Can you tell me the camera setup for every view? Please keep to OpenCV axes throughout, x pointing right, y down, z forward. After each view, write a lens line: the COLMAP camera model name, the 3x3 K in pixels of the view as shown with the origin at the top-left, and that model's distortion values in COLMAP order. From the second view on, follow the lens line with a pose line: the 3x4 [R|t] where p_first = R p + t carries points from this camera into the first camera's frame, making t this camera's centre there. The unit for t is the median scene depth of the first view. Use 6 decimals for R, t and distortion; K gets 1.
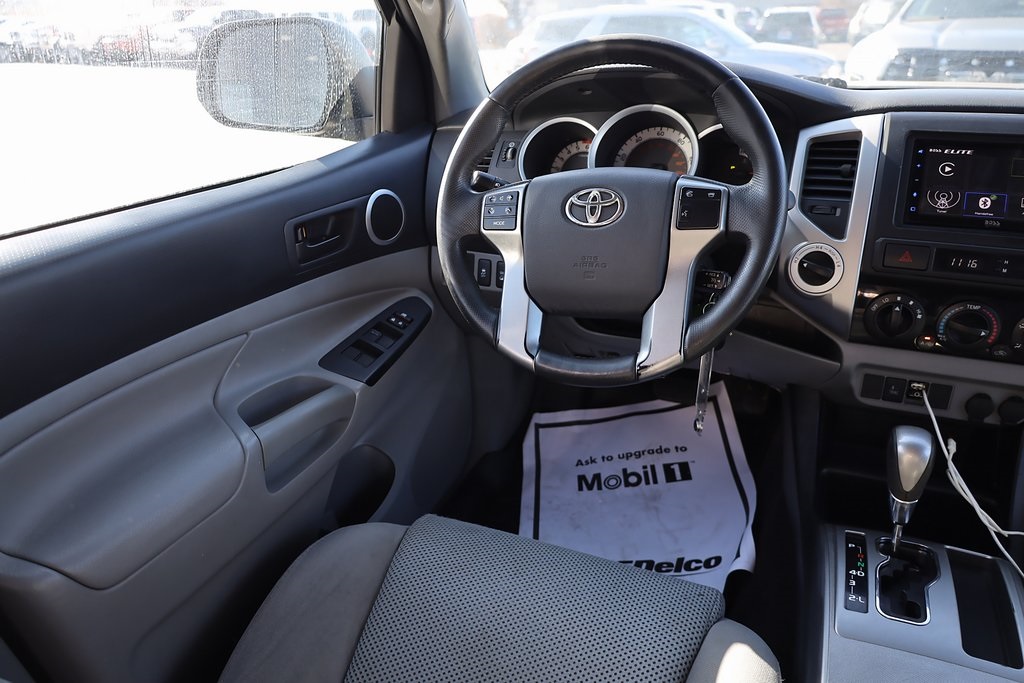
lens RADIAL K [[703.7, 0, 512.0], [0, 703.7, 341.5], [0, 0, 1]] dist [-0.007198, -0.001775]
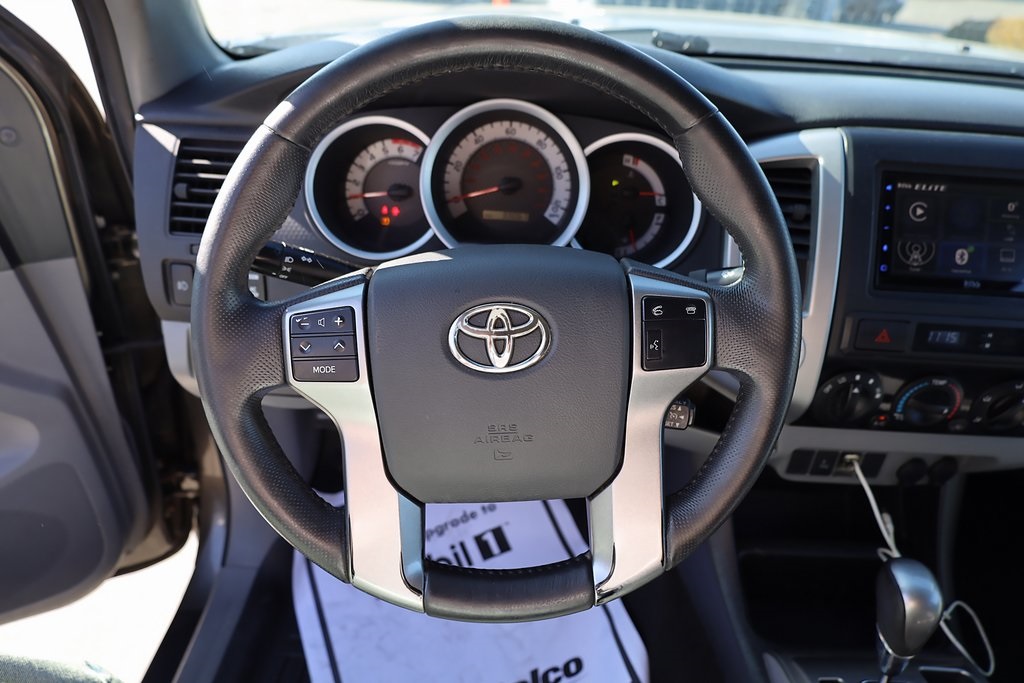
lens RADIAL K [[703.7, 0, 512.0], [0, 703.7, 341.5], [0, 0, 1]] dist [-0.007198, -0.001775]
pose [[0.923057, -0.142516, 0.357288, -0.076774], [0.084534, 0.981284, 0.173020, -0.275713], [-0.375259, -0.129504, 0.917829, 0.449351]]
